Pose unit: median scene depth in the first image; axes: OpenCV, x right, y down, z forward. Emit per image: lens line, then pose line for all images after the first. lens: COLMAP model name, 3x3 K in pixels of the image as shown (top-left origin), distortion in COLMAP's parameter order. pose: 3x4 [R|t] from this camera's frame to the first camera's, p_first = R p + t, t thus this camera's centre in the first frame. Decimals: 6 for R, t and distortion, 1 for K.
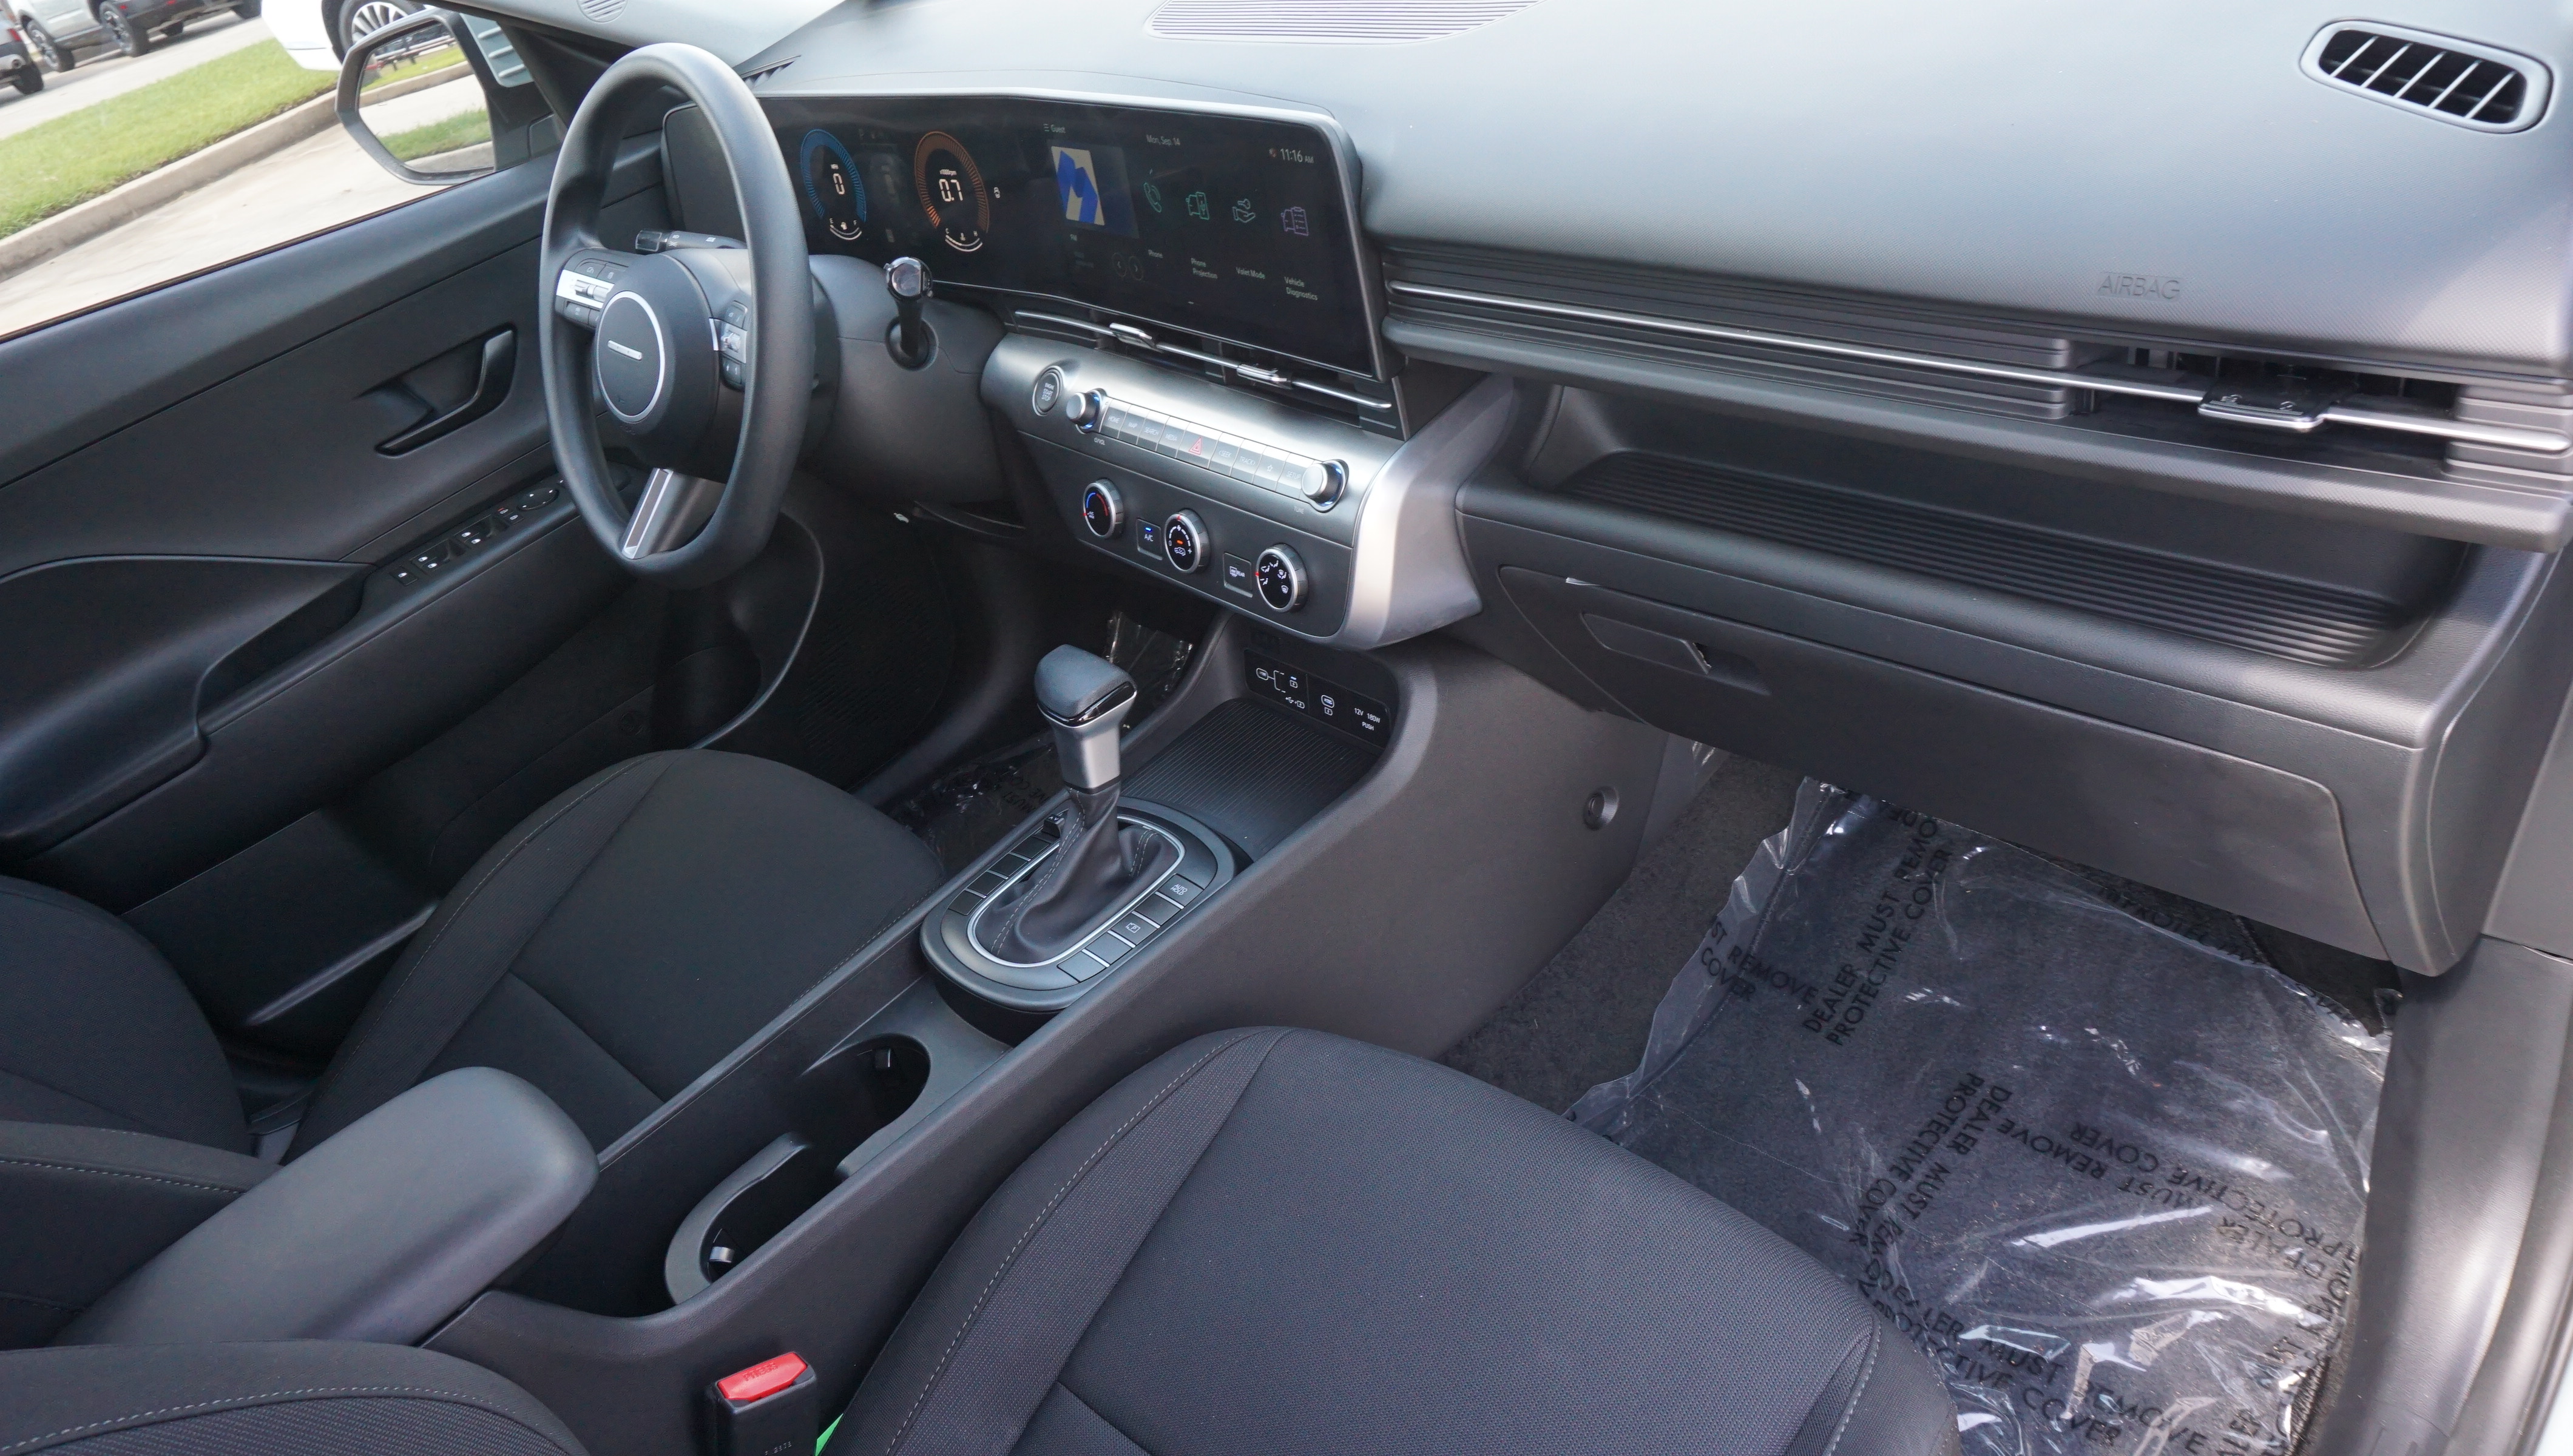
lens RADIAL K [[1715.5, 0, 1286.5], [0, 1715.5, 728.0], [0, 0, 1]] dist [-0.049673, 0.034694]
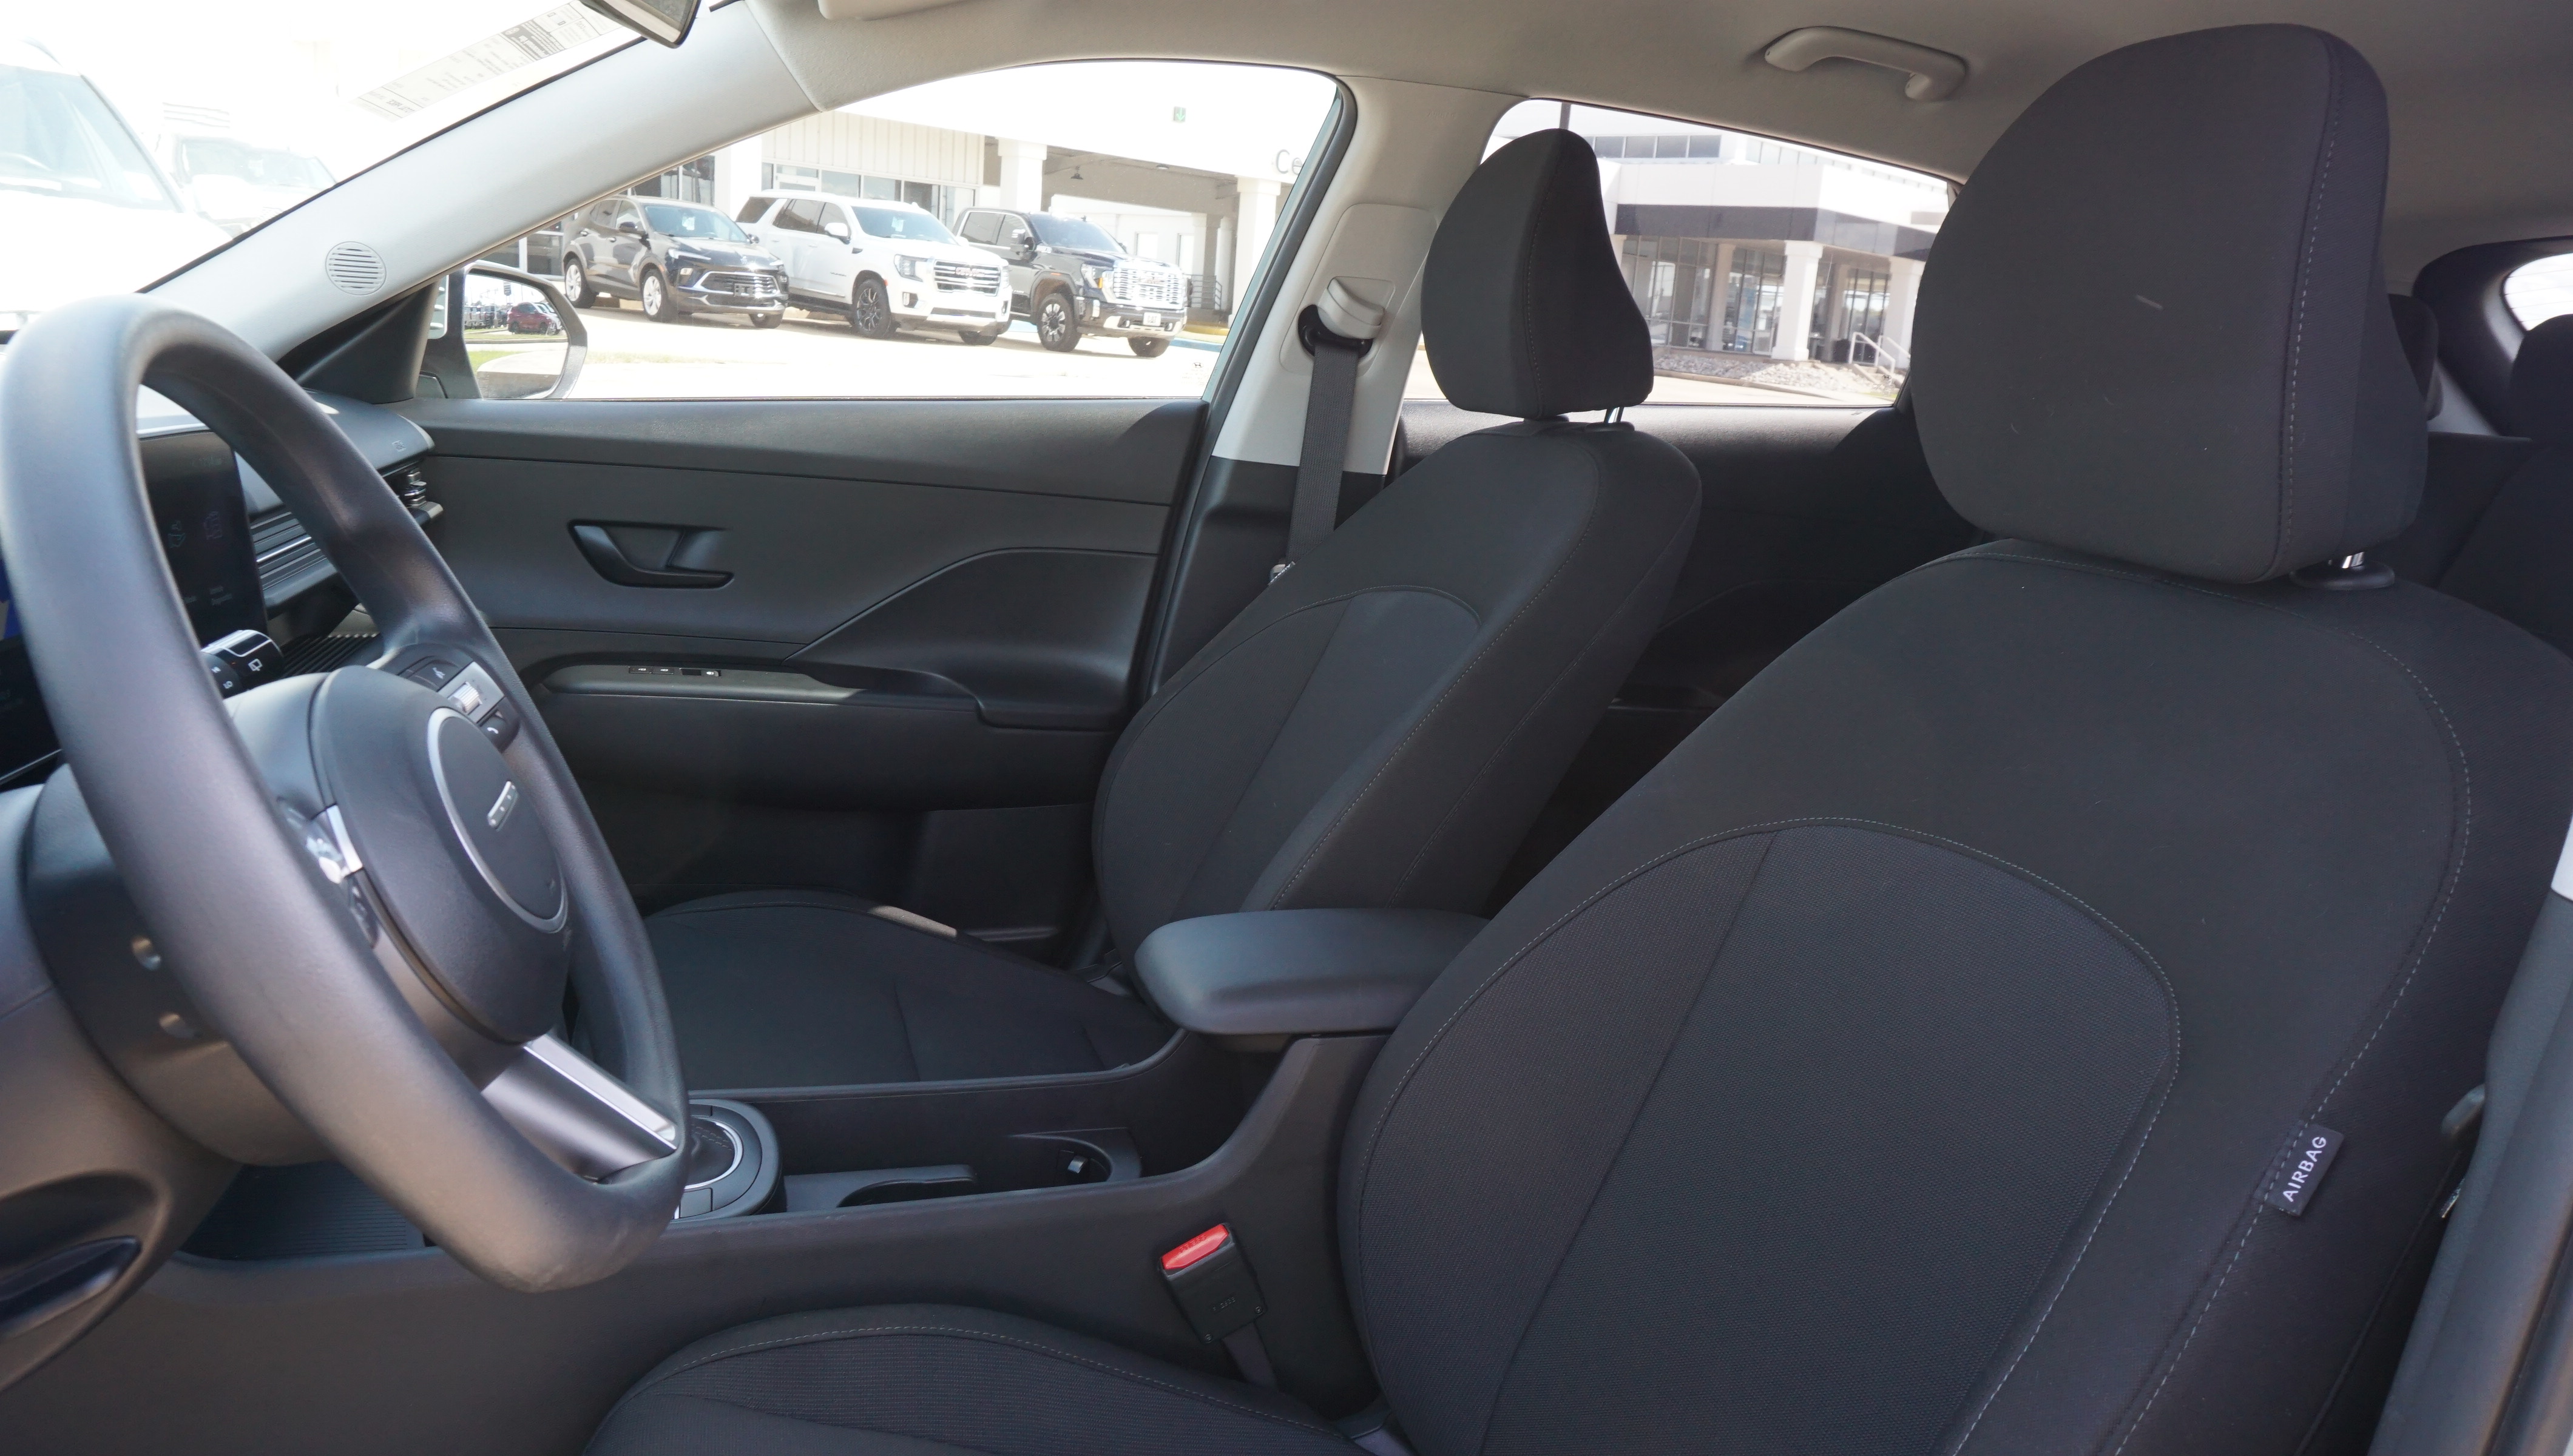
lens RADIAL K [[1715.5, 0, 1286.5], [0, 1715.5, 728.0], [0, 0, 1]] dist [-0.049673, 0.034694]
pose [[-0.874438, 0.061599, 0.481211, -0.922712], [0.368754, 0.728939, 0.576774, -0.488083], [-0.315245, 0.681802, -0.660126, 1.356581]]
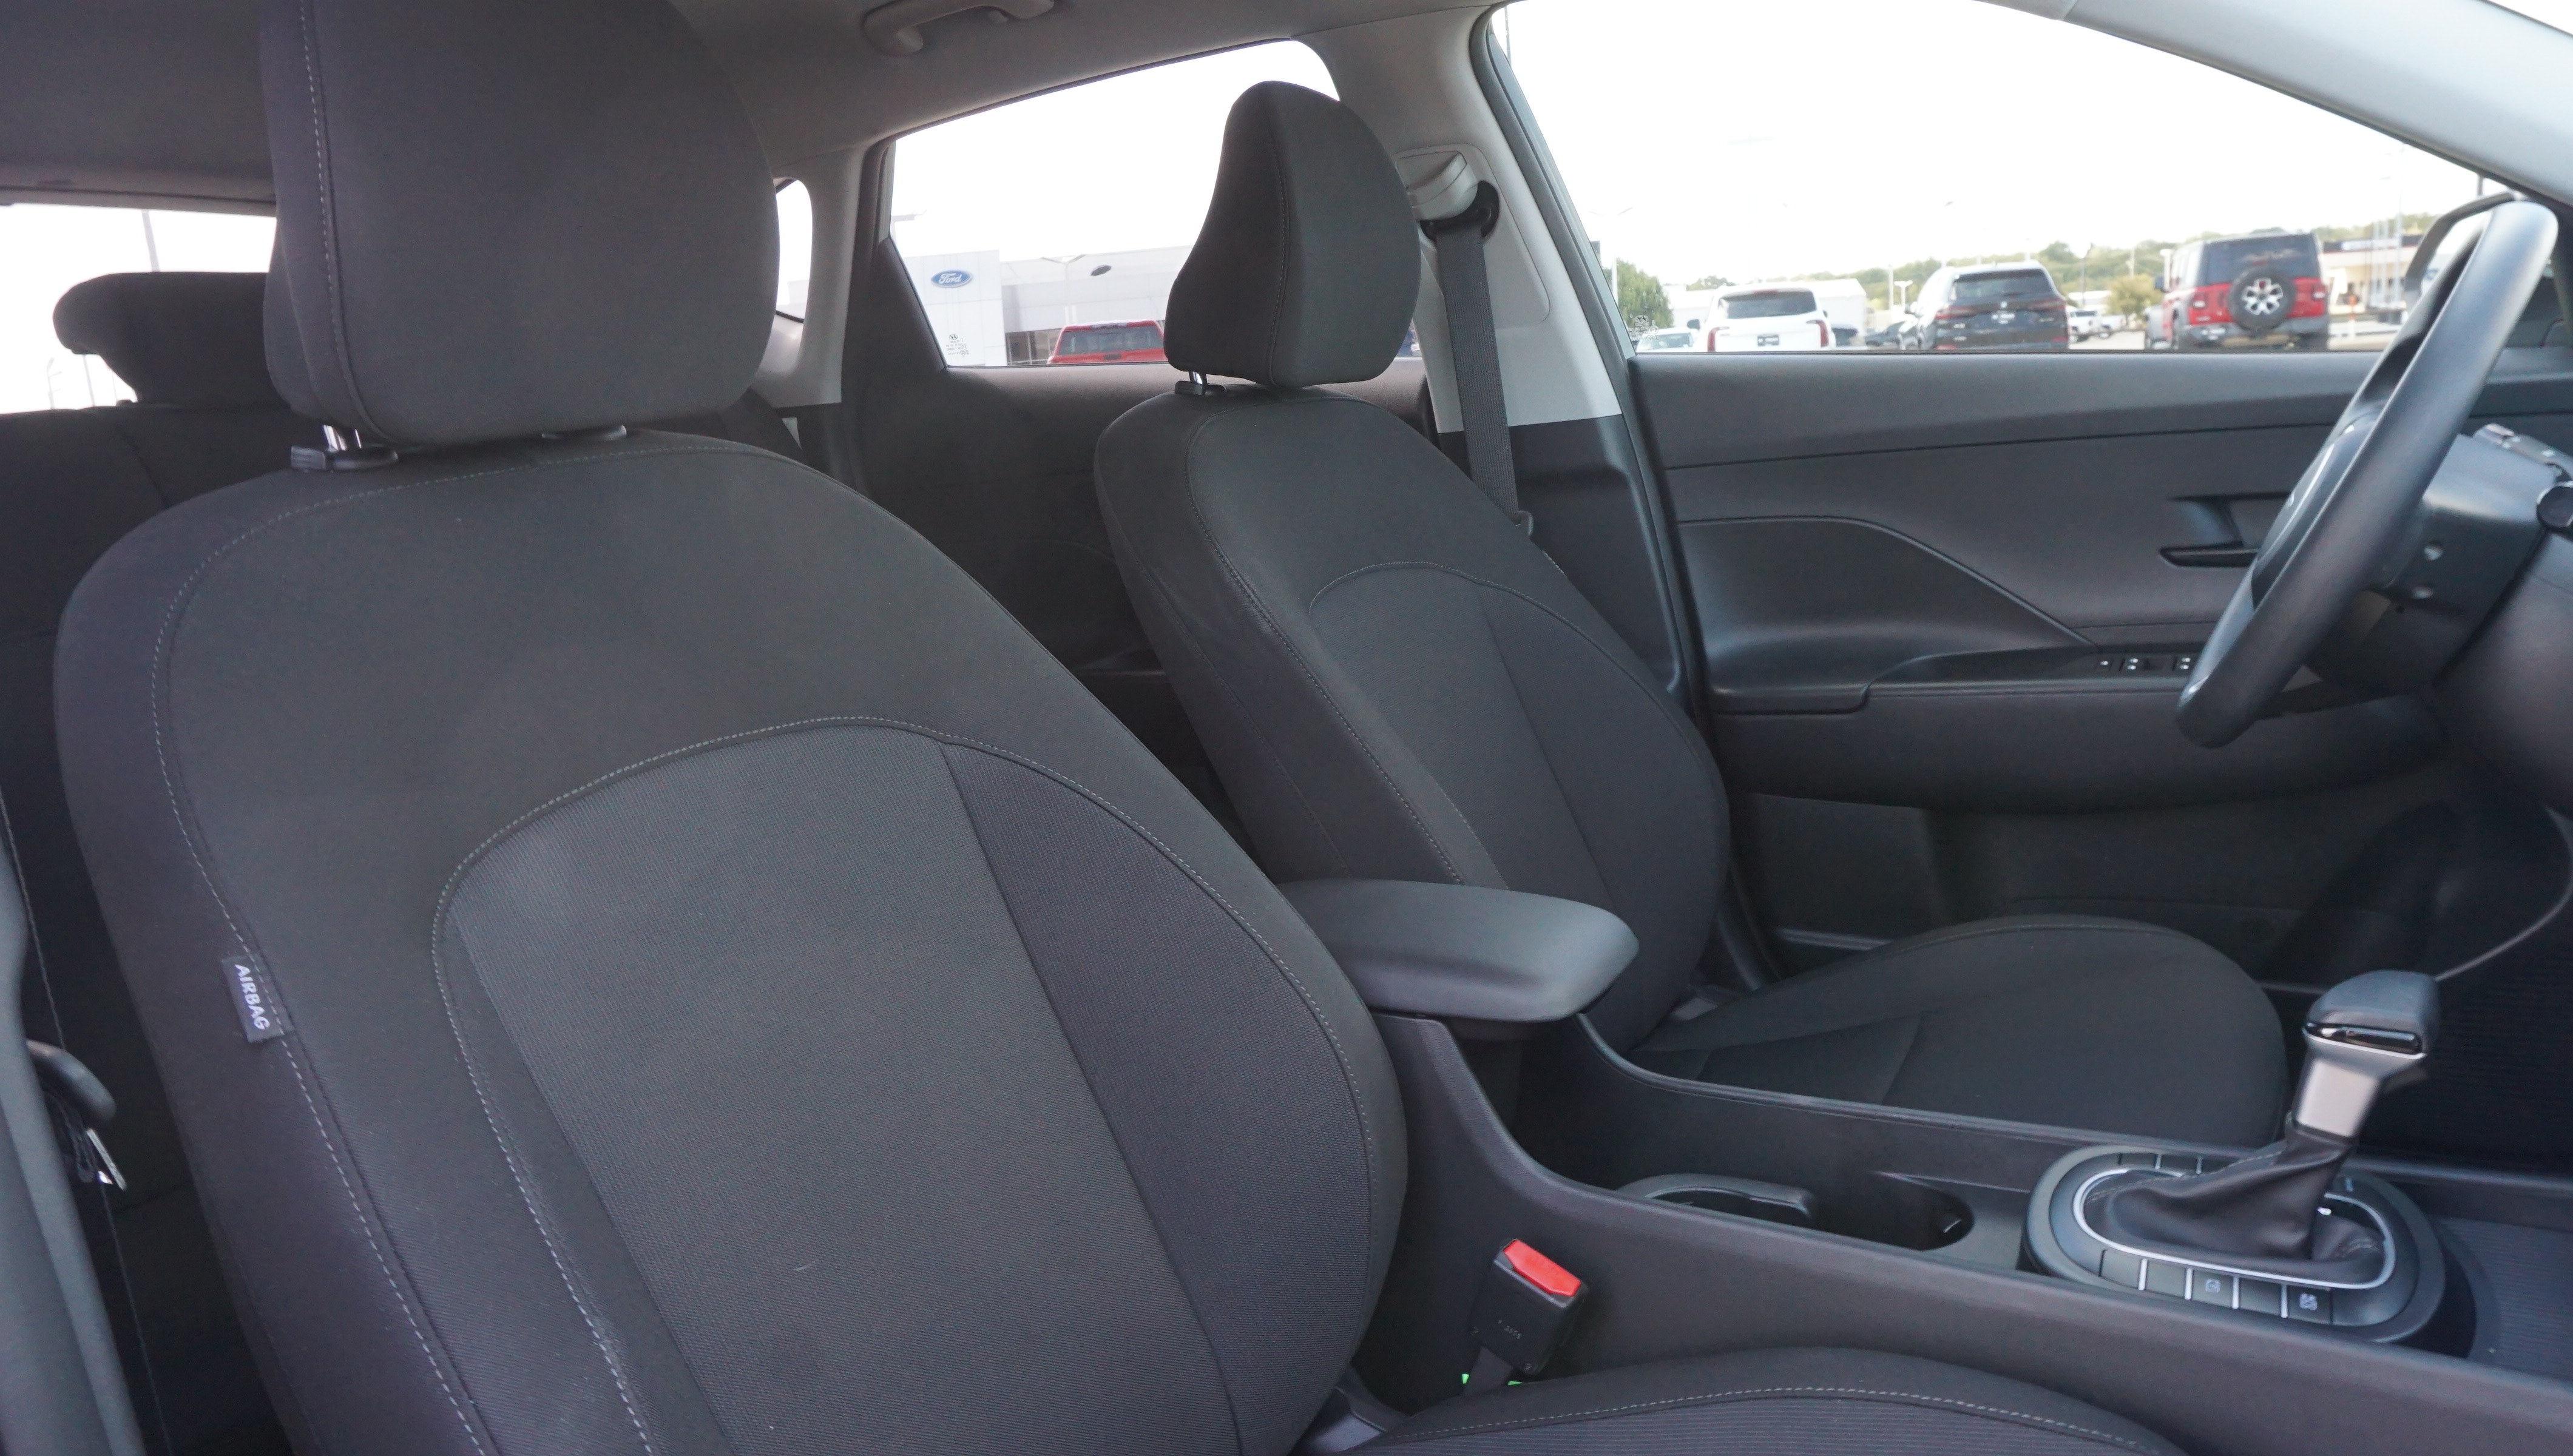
lens RADIAL K [[1715.5, 0, 1286.5], [0, 1715.5, 728.0], [0, 0, 1]] dist [-0.049673, 0.034694]
pose [[0.252699, 0.407402, -0.877592, 0.351746], [-0.515548, 0.824238, 0.234184, -0.052674], [0.818751, 0.393263, 0.418319, 0.218789]]
